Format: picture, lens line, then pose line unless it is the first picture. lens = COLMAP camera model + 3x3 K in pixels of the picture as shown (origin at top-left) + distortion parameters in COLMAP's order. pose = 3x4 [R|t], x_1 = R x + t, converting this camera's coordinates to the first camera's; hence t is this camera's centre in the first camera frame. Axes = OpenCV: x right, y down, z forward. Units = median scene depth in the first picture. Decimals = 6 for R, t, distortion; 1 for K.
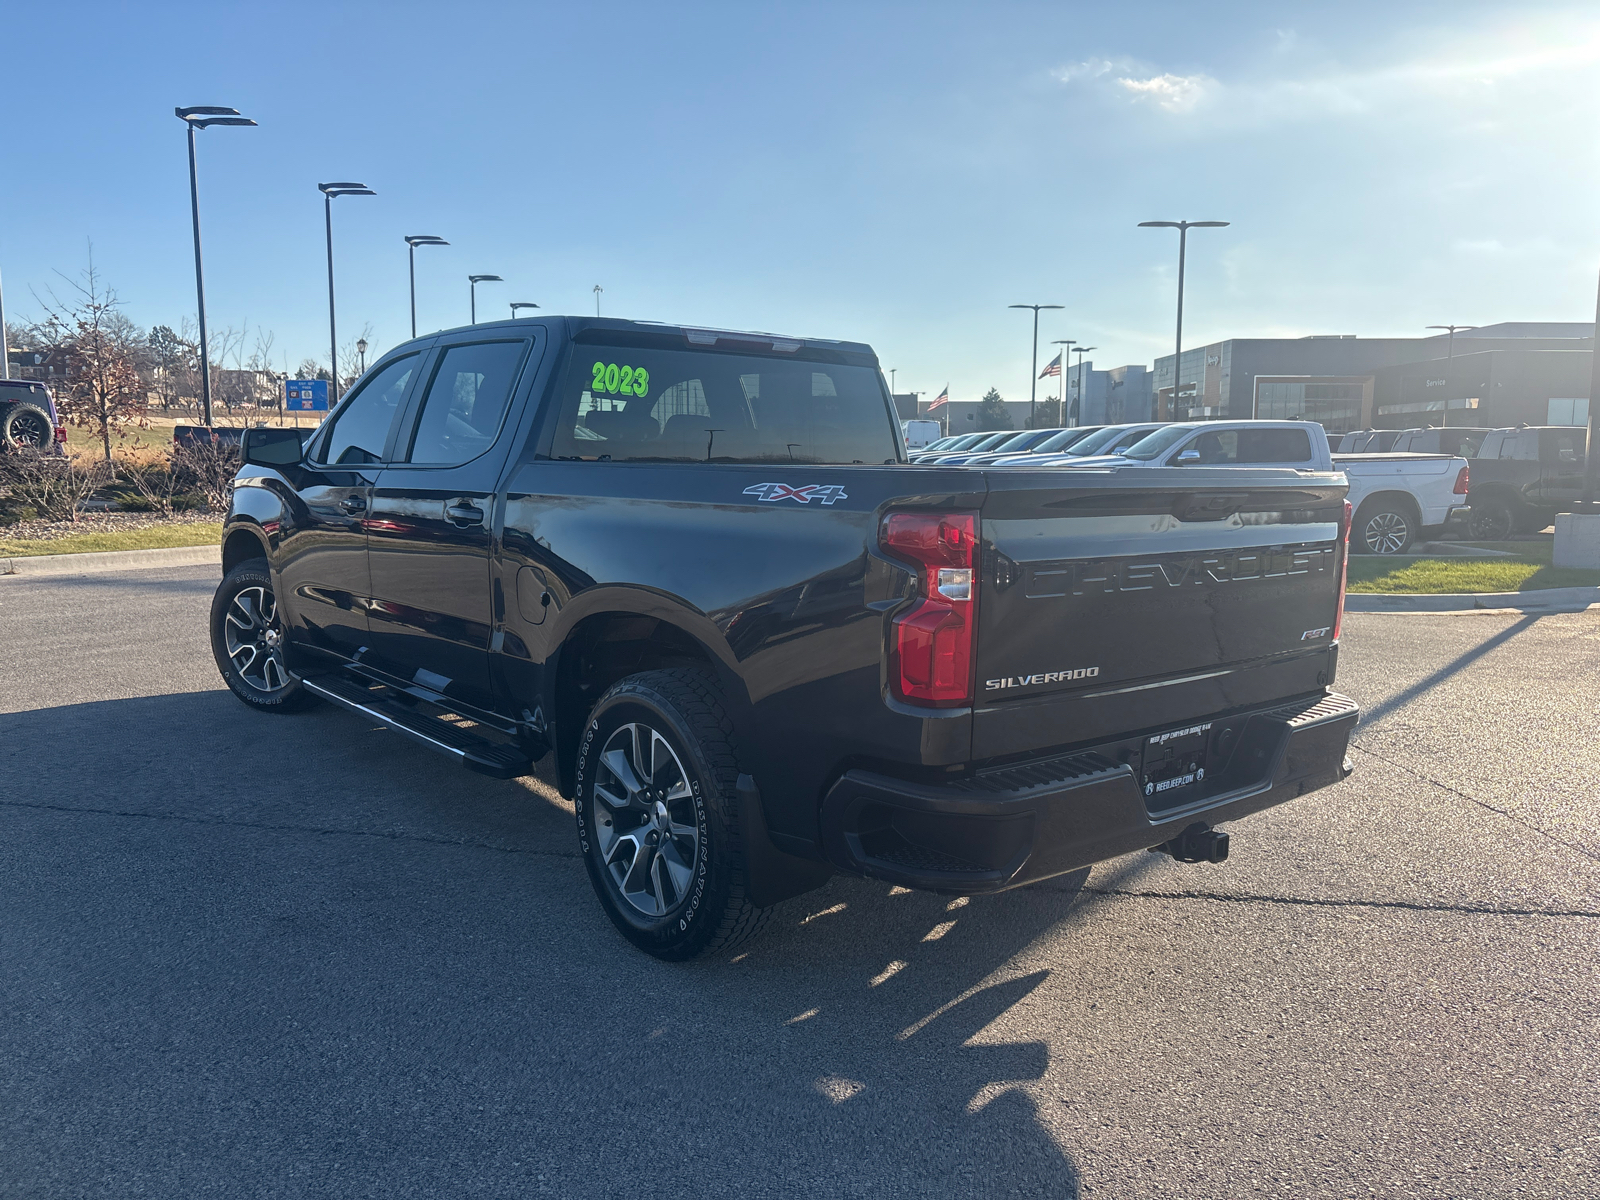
lens RADIAL K [[1160.8, 0, 765.4], [0, 1160.8, 598.1], [0, 0, 1]] dist [0.004737, 0.003984]
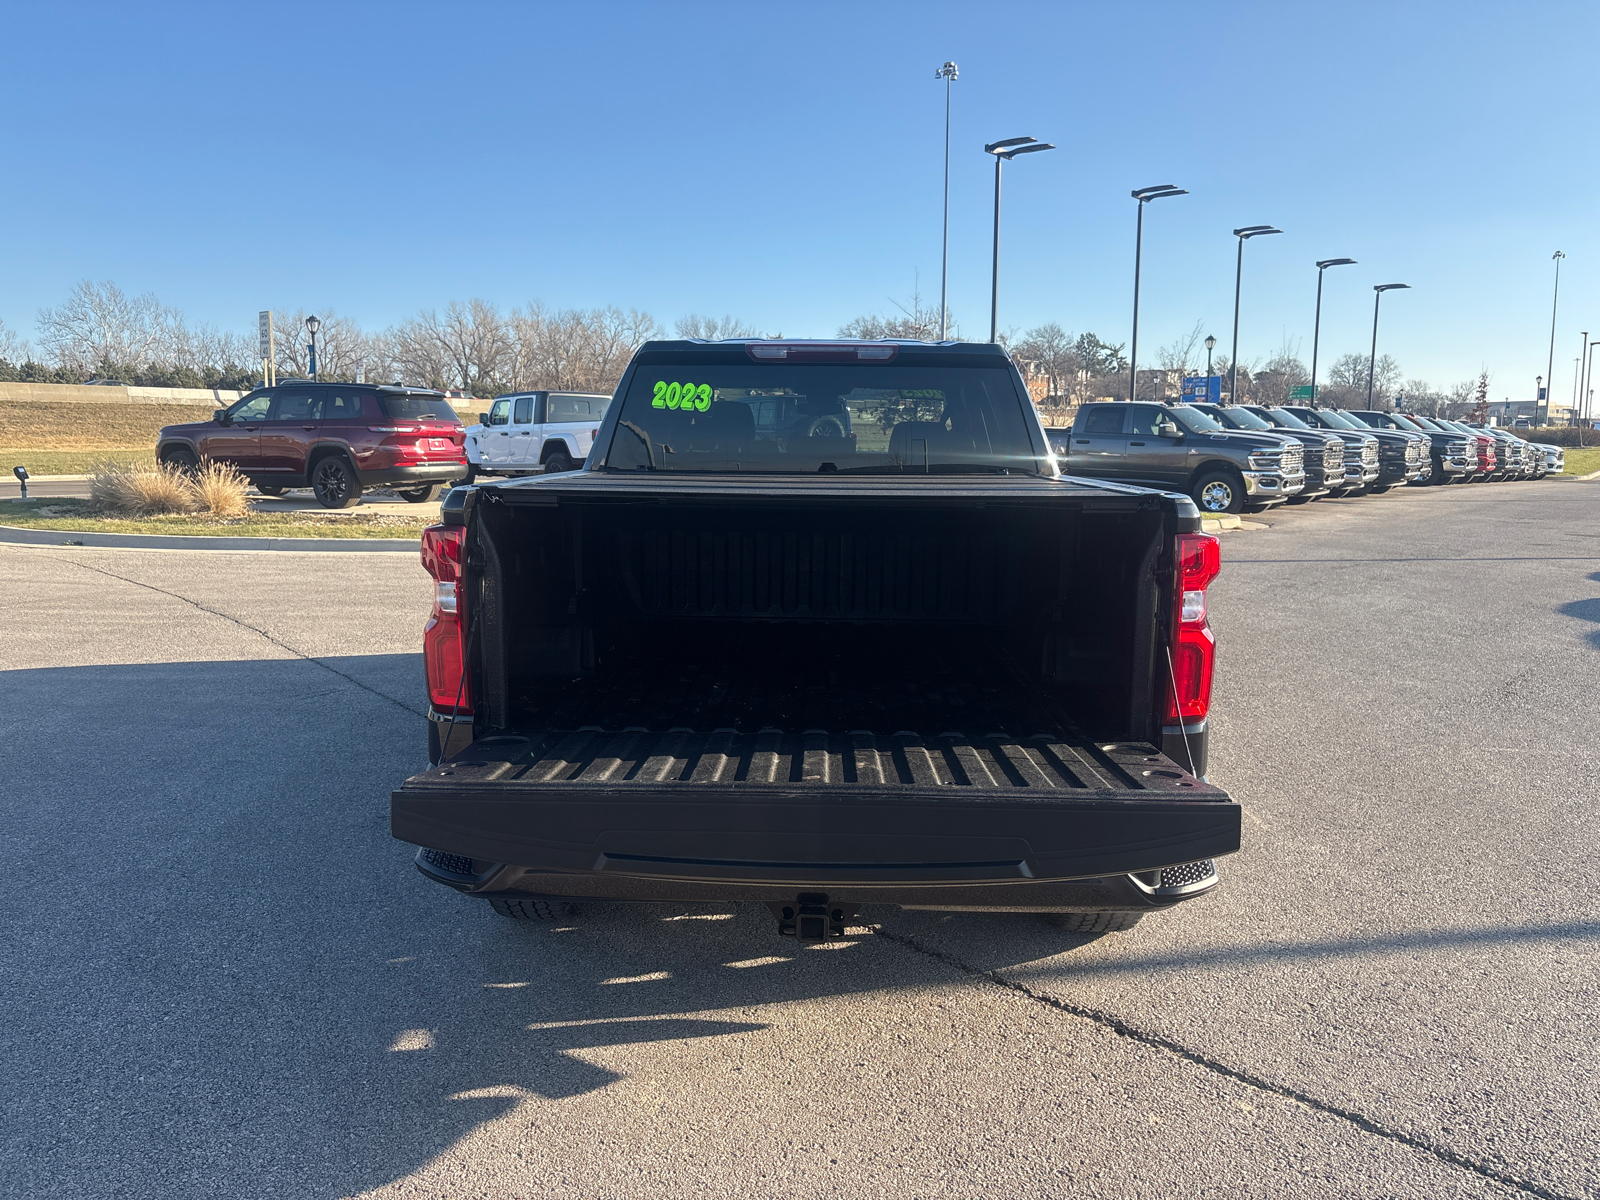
lens RADIAL K [[1154.1, 0, 804.6], [0, 1154.1, 593.1], [0, 0, 1]] dist [0.012145, -0.011242]
pose [[0.779117, 0.072782, -0.622640, 0.657633], [-0.072838, 0.997020, 0.025402, -0.040358], [0.622633, 0.025561, 0.782096, 0.230964]]
